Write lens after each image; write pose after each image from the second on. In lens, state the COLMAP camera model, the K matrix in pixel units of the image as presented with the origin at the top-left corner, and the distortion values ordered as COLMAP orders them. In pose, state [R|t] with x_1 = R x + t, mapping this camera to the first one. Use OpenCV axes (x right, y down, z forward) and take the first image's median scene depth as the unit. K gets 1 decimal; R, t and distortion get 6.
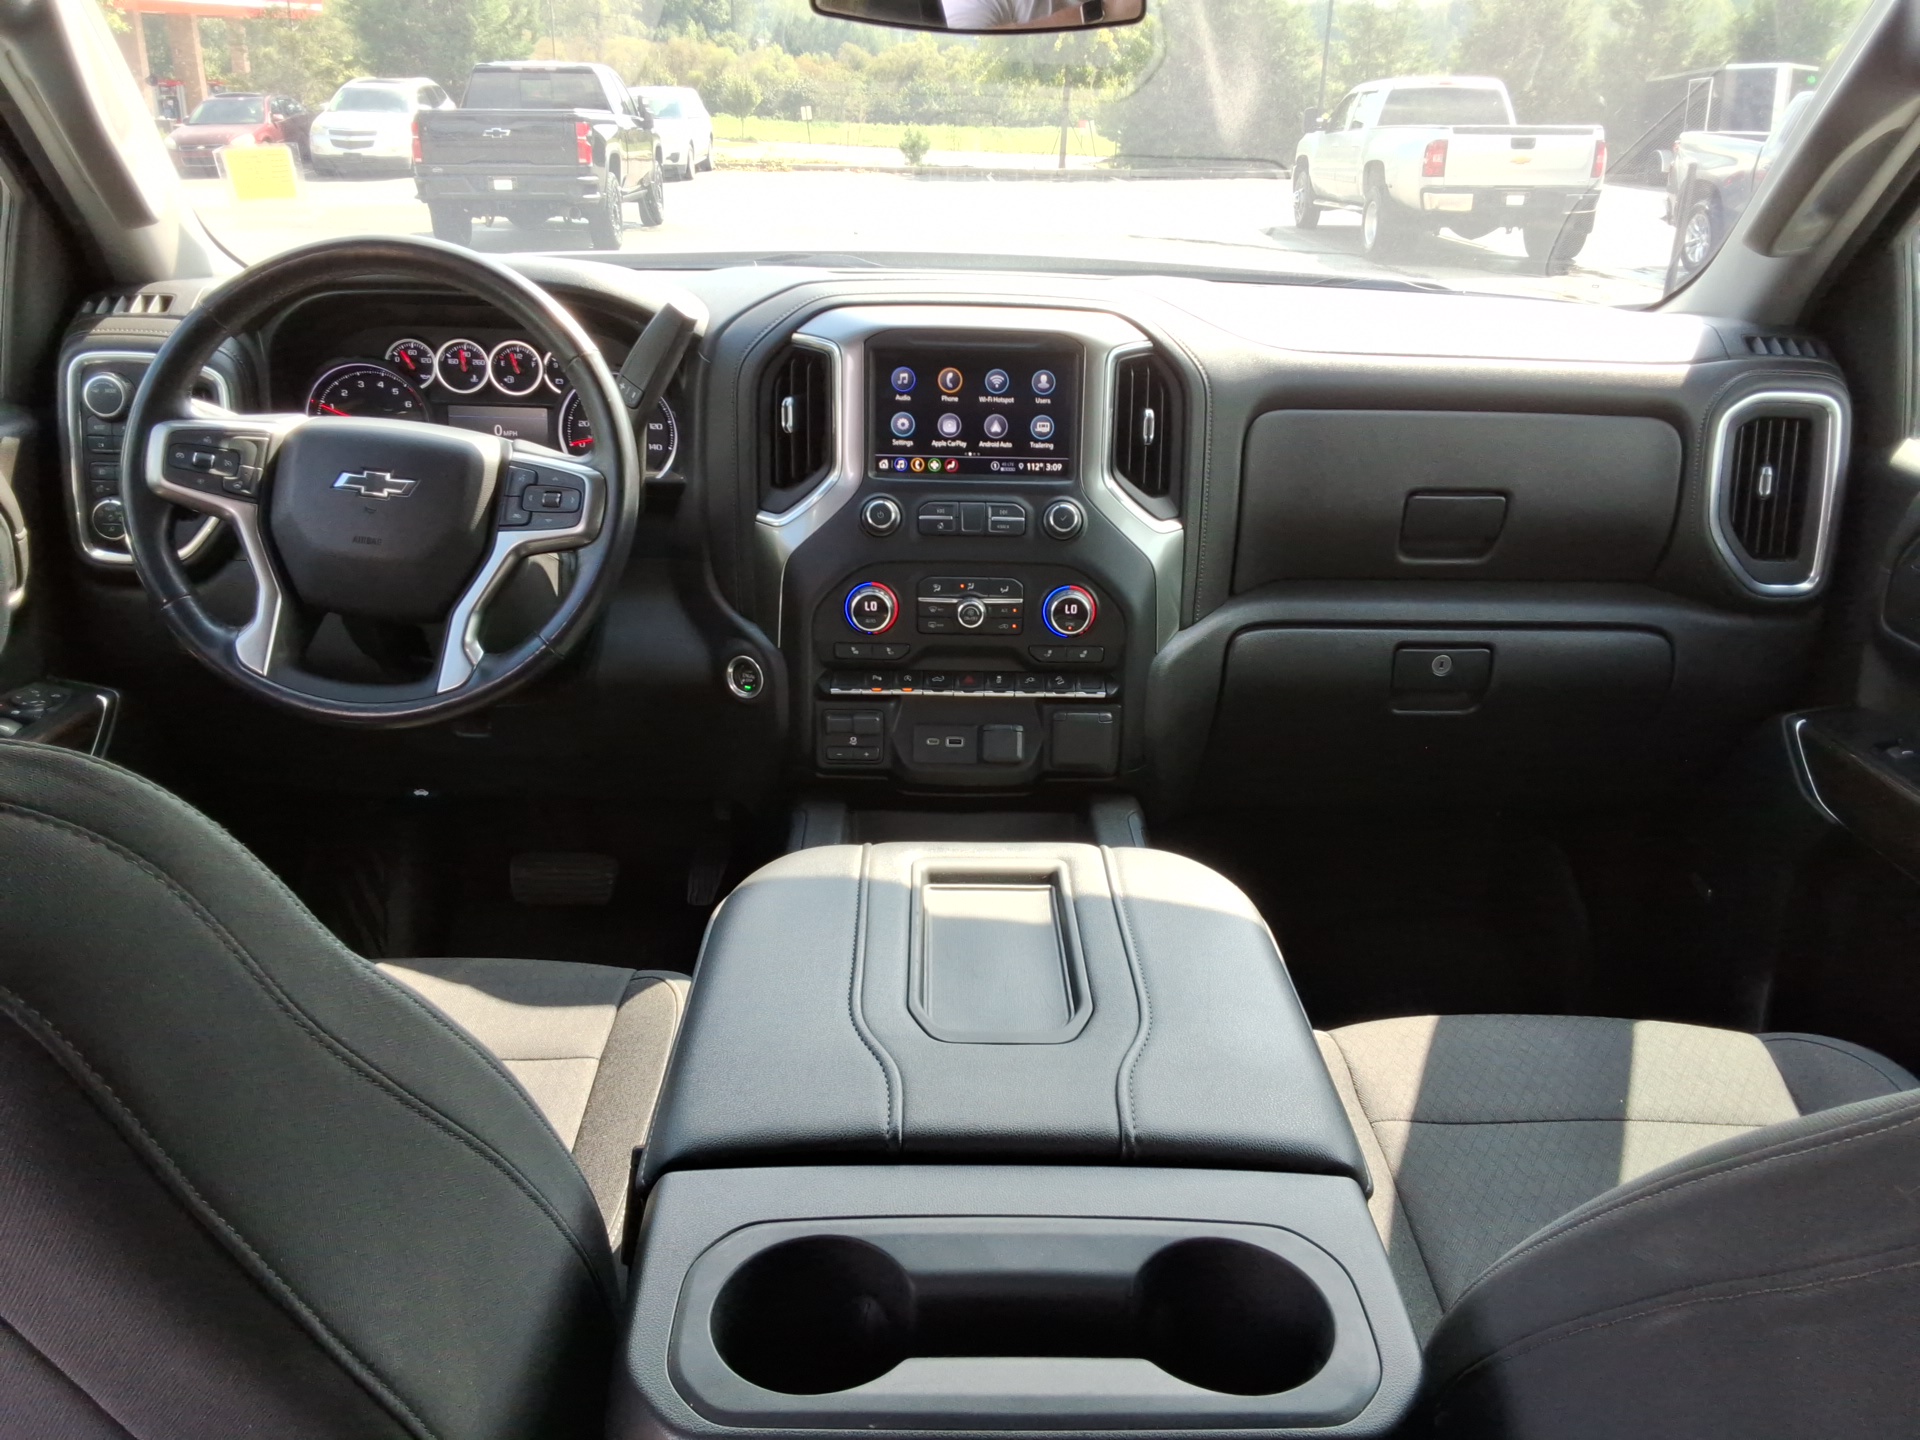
lens RADIAL K [[1551.1, 0, 982.8], [0, 1551.1, 695.3], [0, 0, 1]] dist [0.107708, -0.169707]
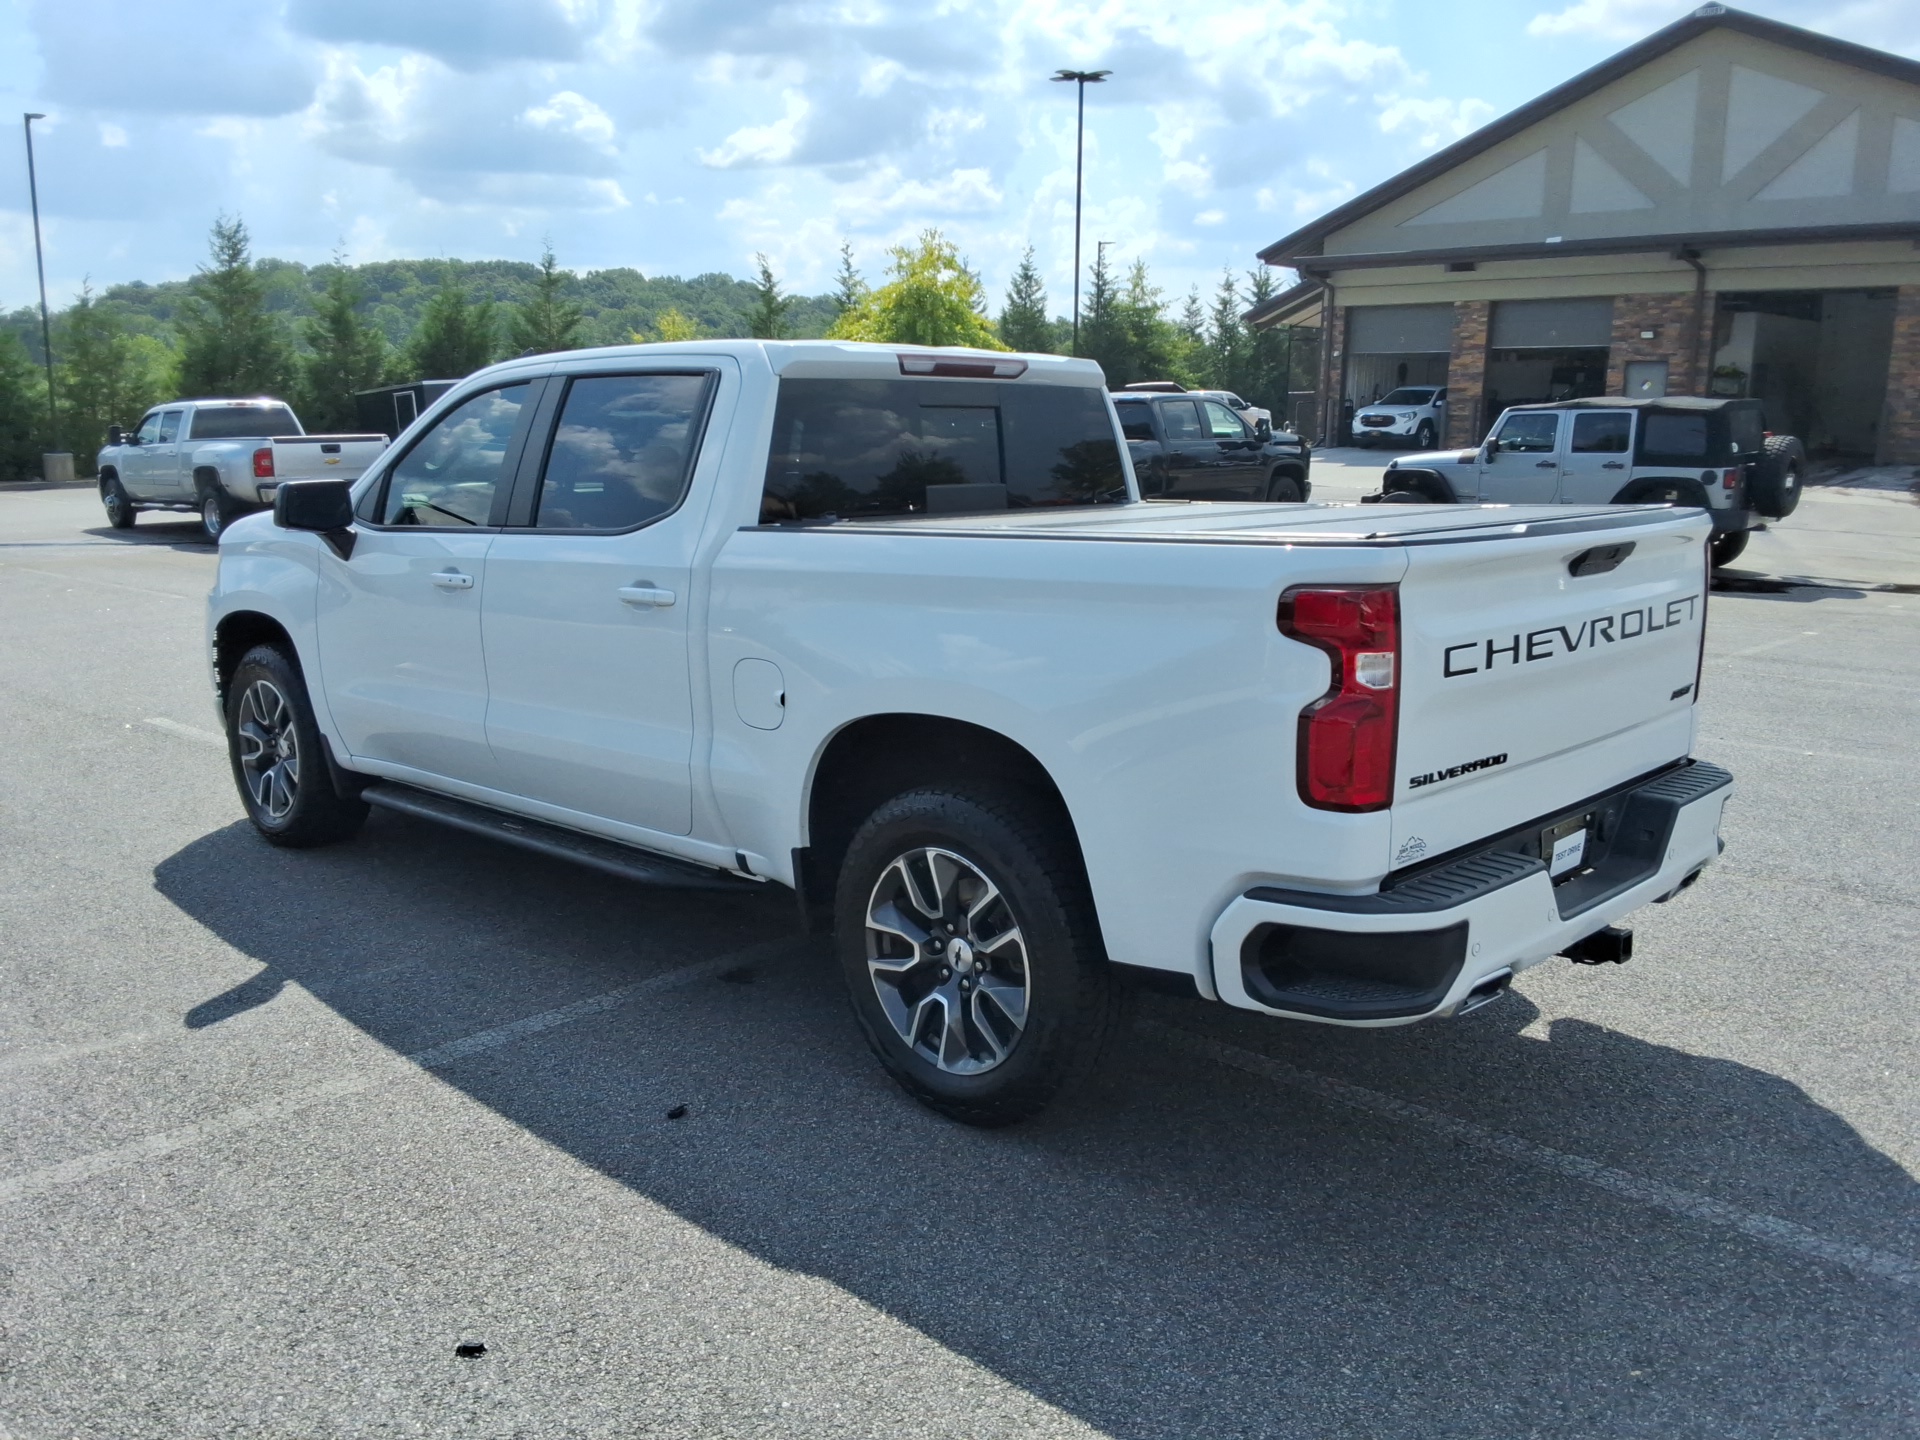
lens RADIAL K [[1551.1, 0, 967.7], [0, 1551.1, 706.2], [0, 0, 1]] dist [0.107708, -0.169707]
pose [[0.713758, -0.154848, 0.683061, -0.157493], [0.268924, 0.961090, -0.063133, 0.058672], [-0.646707, 0.228753, 0.727628, -0.179850]]
